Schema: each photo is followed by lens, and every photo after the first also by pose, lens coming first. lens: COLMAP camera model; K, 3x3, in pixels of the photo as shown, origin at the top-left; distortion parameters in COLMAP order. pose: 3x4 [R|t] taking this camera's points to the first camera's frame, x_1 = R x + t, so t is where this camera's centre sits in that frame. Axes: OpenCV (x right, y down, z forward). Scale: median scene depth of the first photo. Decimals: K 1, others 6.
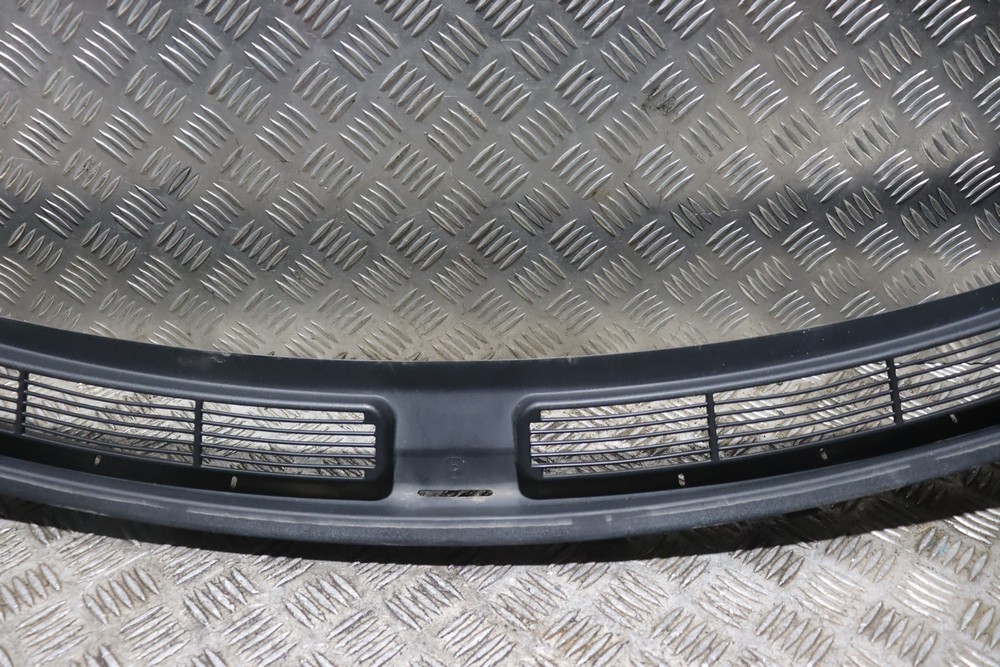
lens RADIAL K [[816.2, 0, 500.0], [0, 816.2, 333.5], [0, 0, 1]] dist [-0.200906, 0.209330]
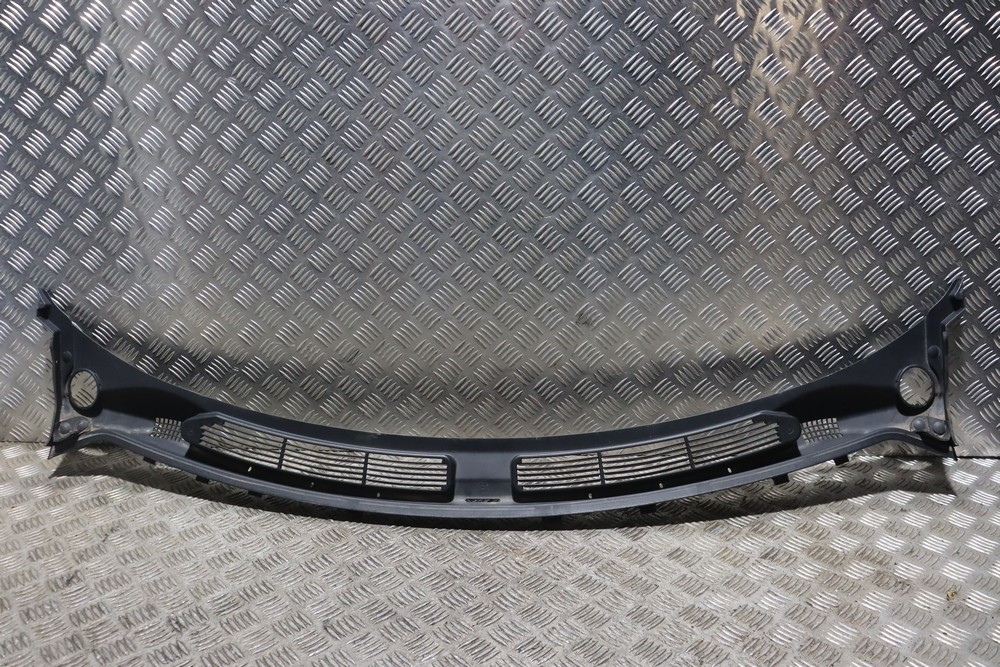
lens RADIAL K [[852.2, 0, 500.0], [0, 852.2, 333.5], [0, 0, 1]] dist [-0.094027, 0.010962]
pose [[0.997981, 0.002166, -0.063475, 0.122390], [-0.017062, 0.971823, -0.235095, 0.277150], [0.061178, 0.235703, 0.969898, -1.191514]]
